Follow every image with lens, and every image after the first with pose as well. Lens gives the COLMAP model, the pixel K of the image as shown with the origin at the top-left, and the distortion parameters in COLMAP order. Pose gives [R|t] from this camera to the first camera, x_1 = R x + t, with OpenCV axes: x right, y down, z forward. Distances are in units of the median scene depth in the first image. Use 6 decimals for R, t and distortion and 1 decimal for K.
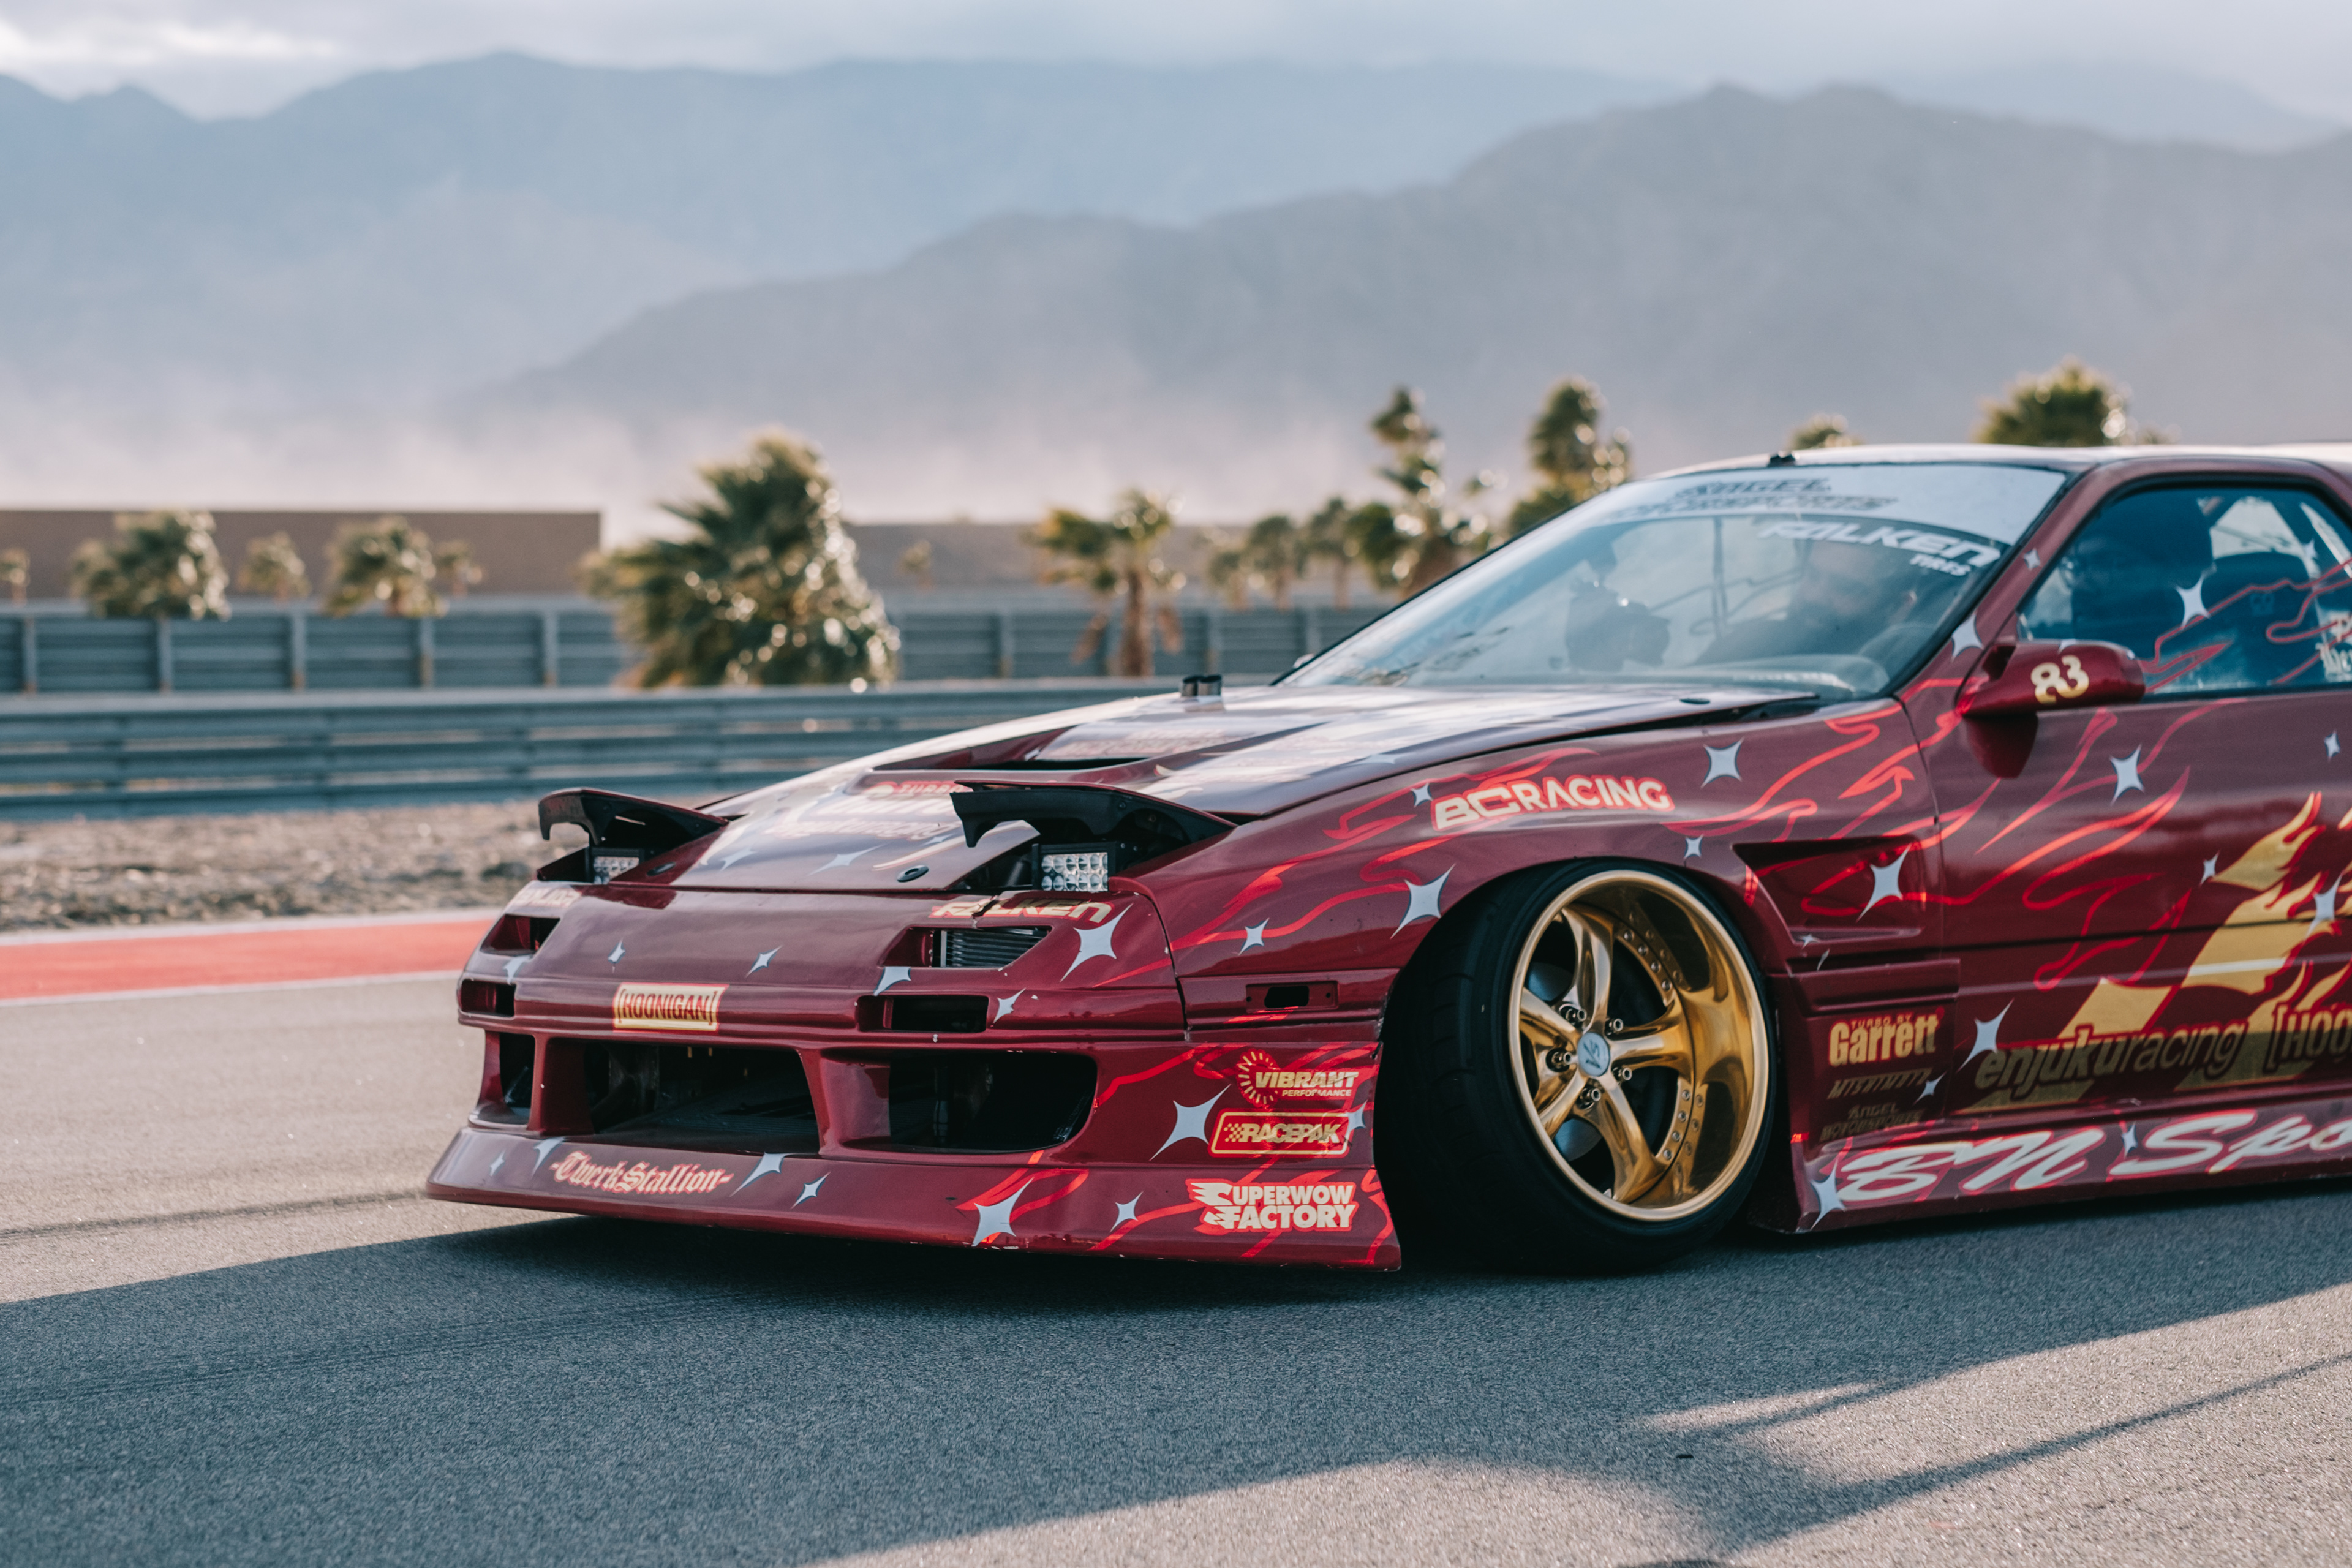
lens RADIAL K [[5729.3, 0, 1197.5], [0, 5729.3, 795.8], [0, 0, 1]] dist [0.044487, 0.000000]
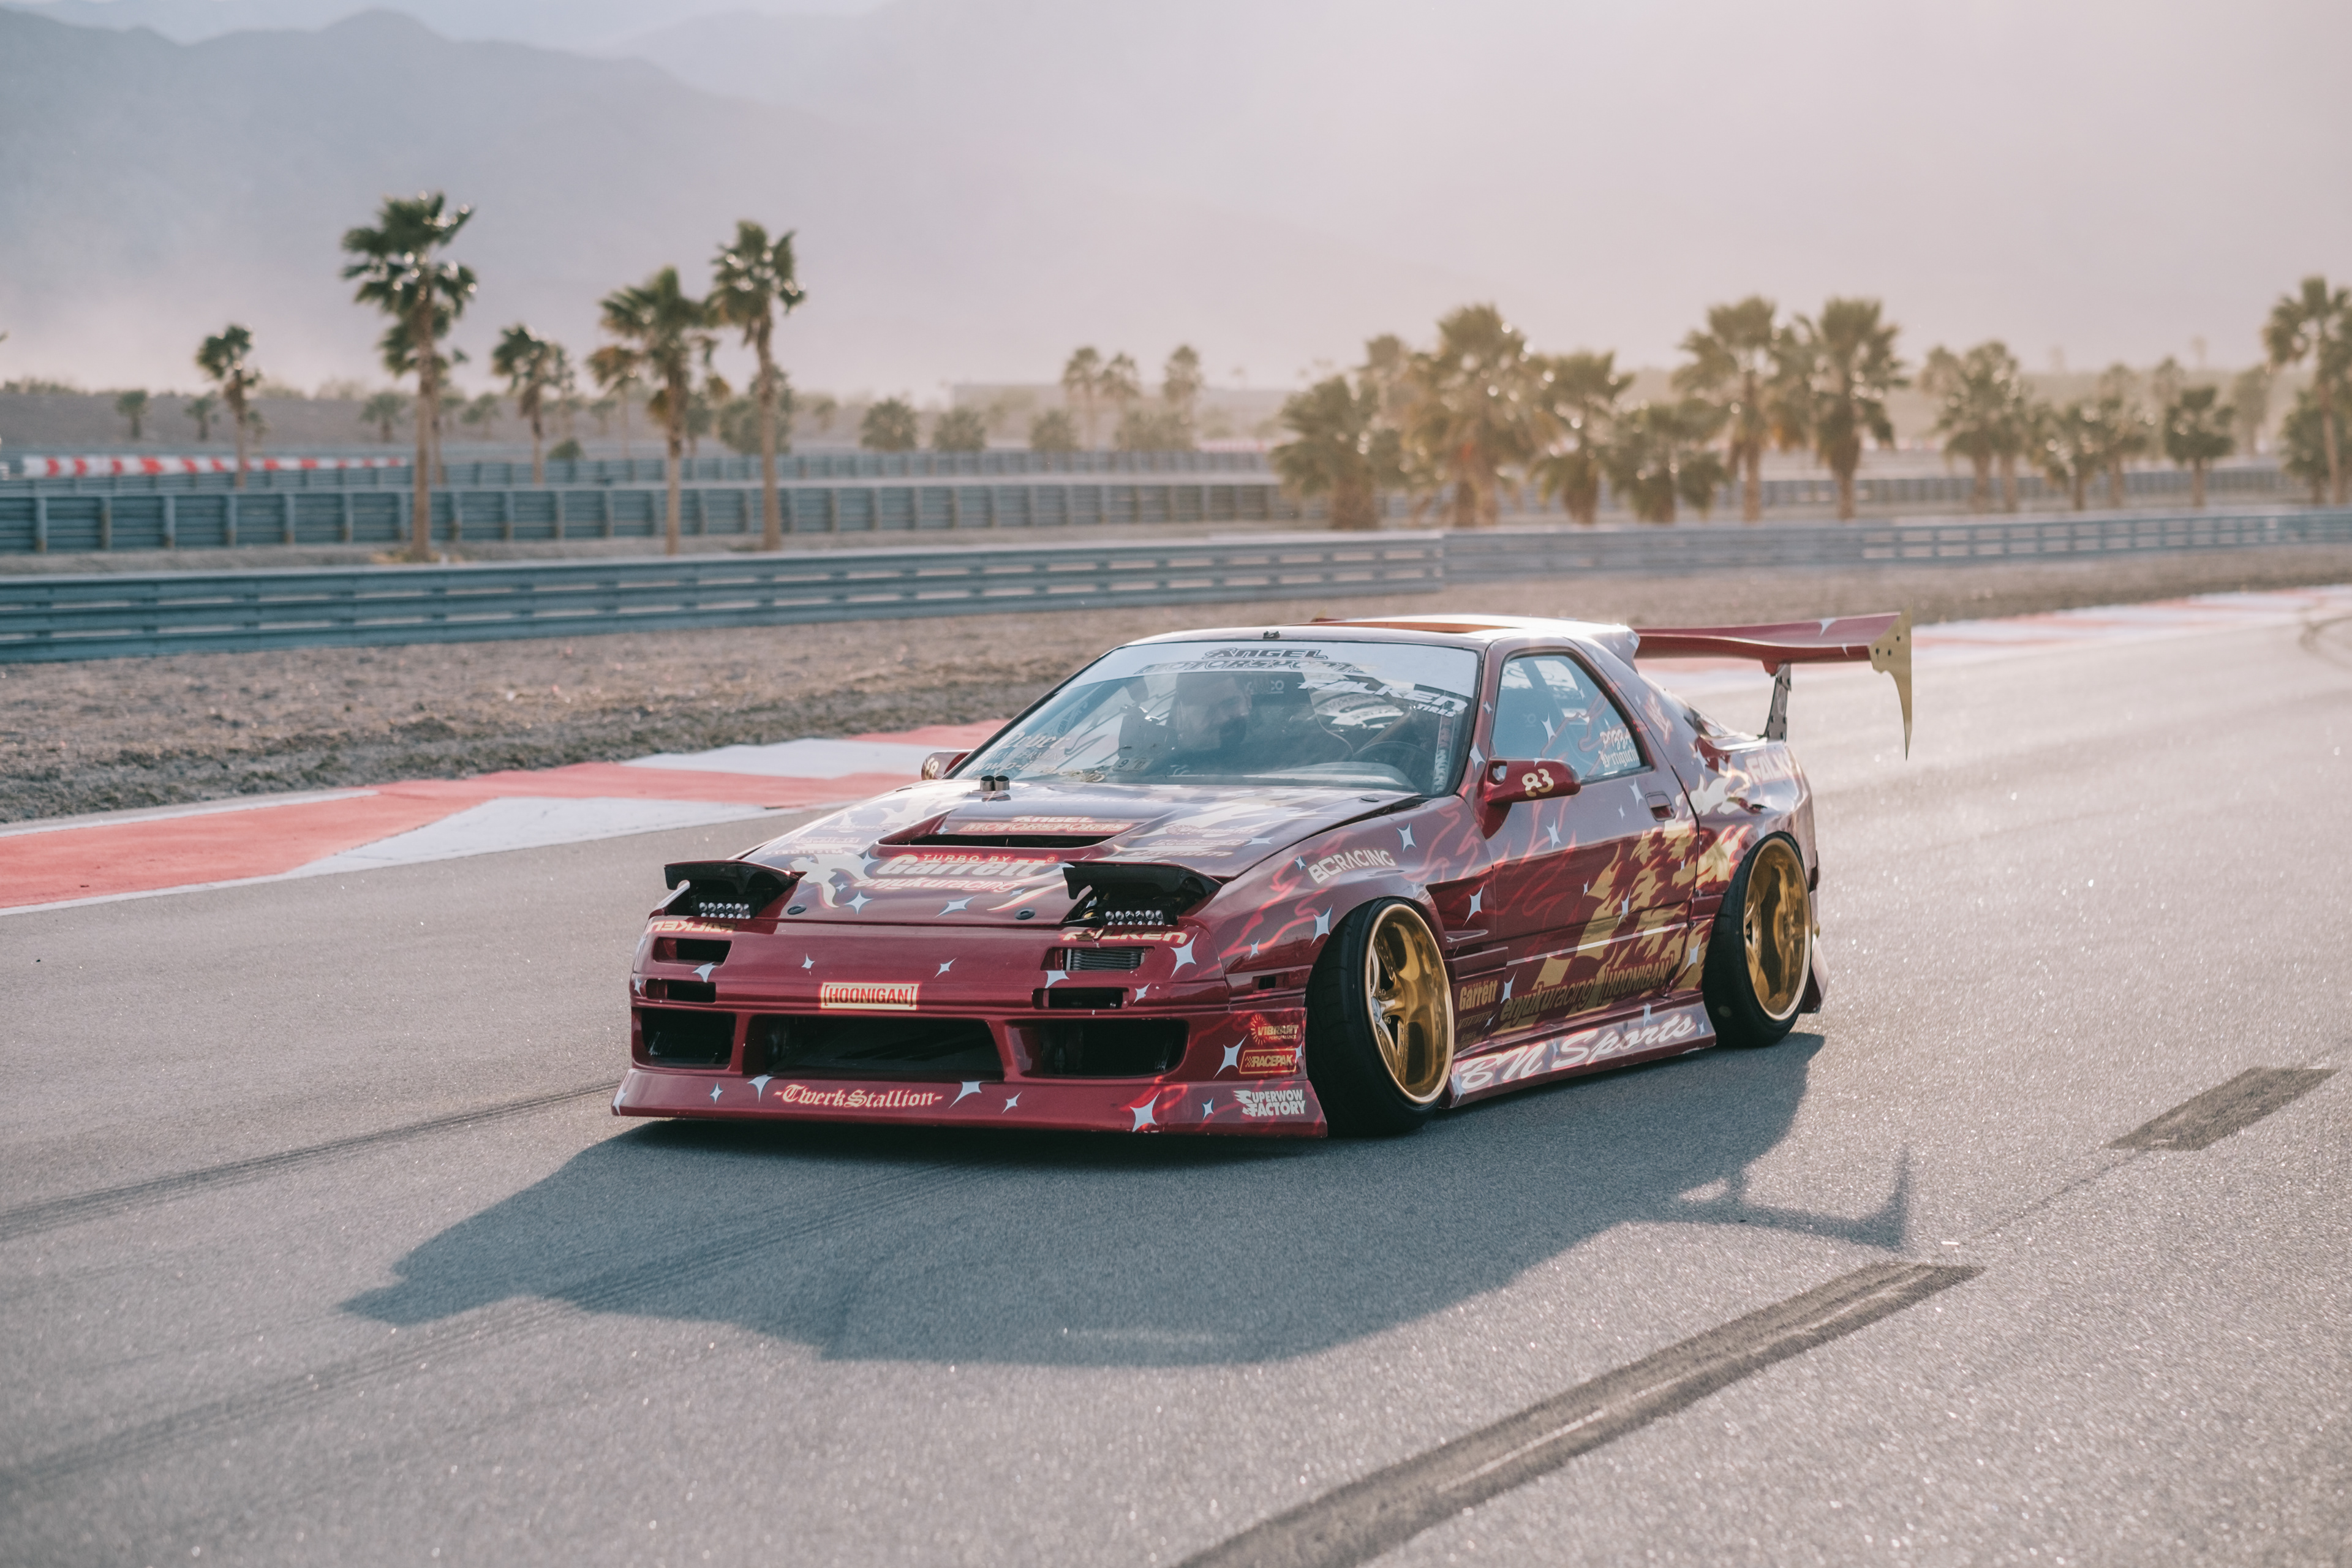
lens RADIAL K [[5729.3, 0, 1174.4], [0, 5729.3, 801.6], [0, 0, 1]] dist [0.044487, 0.000000]
pose [[0.914543, -0.012059, 0.404310, -0.643973], [0.002169, 0.999687, 0.024911, -0.057488], [-0.404483, -0.021905, 0.914283, -0.526471]]
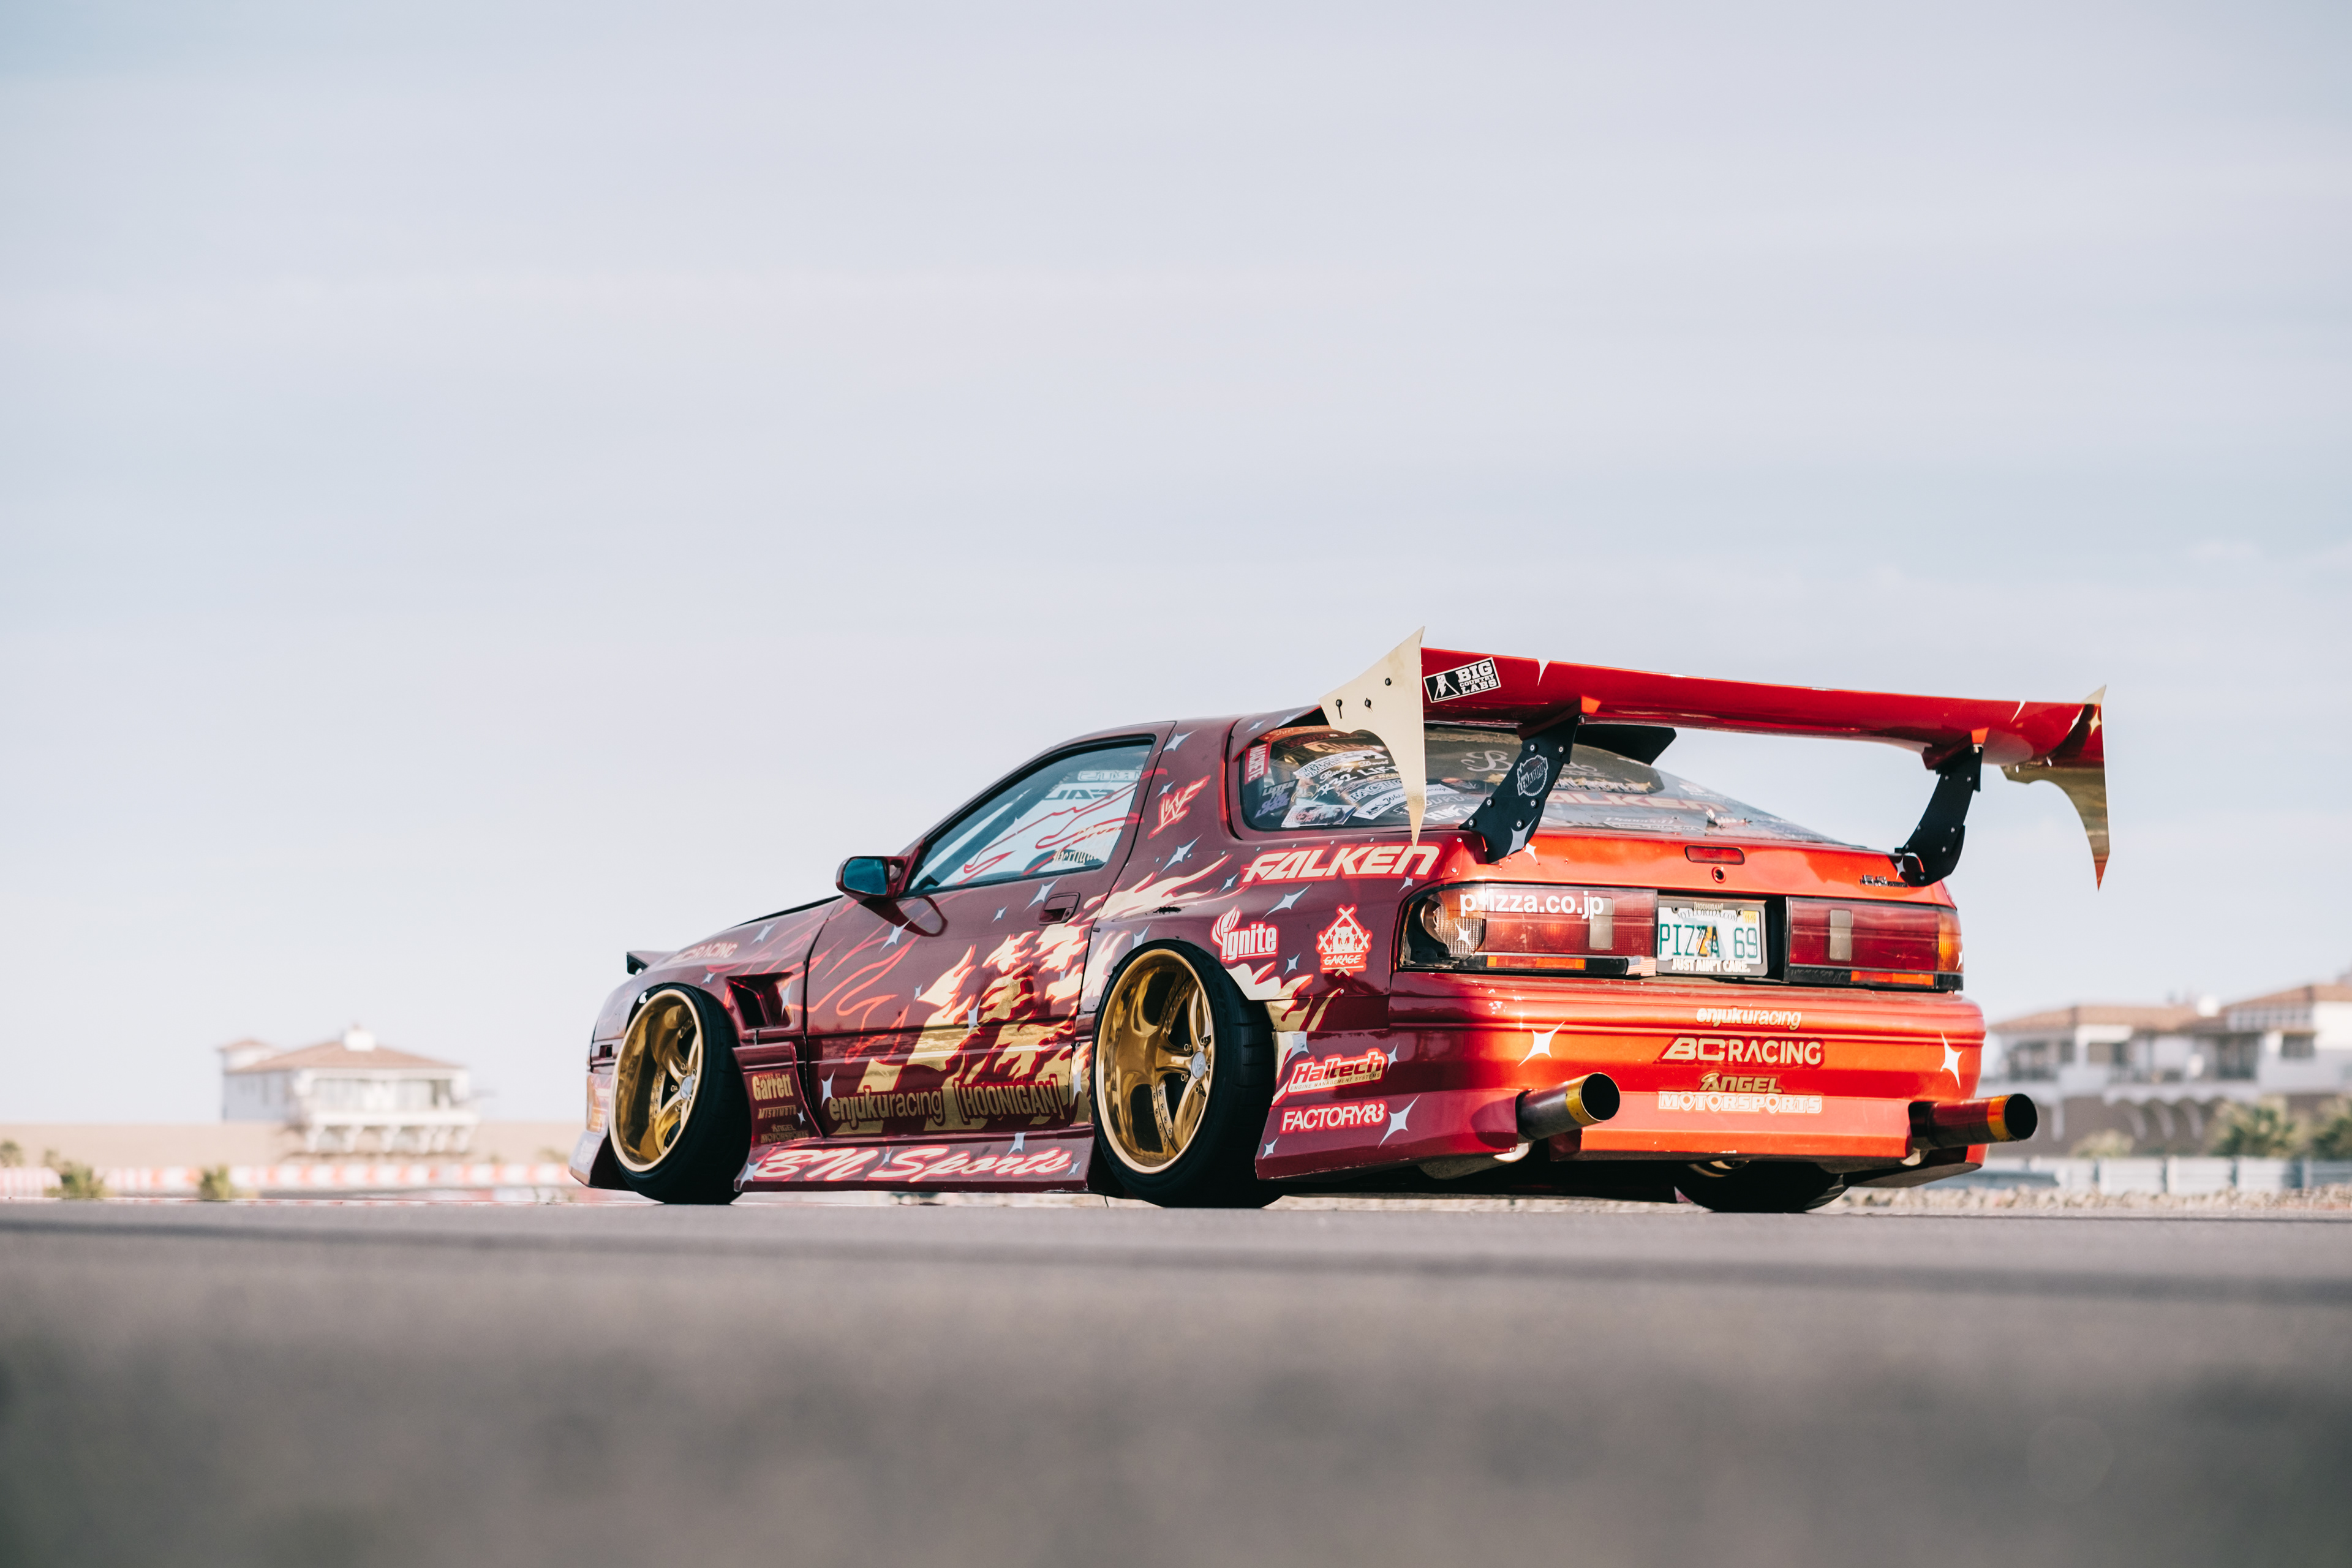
lens RADIAL K [[5729.3, 0, 1179.6], [0, 5729.3, 780.5], [0, 0, 1]] dist [0.044487, 0.000000]
pose [[-0.128064, -0.060895, -0.989895, 1.812953], [-0.030239, 0.997889, -0.057475, 0.044769], [0.991305, 0.022573, -0.129635, 1.315955]]
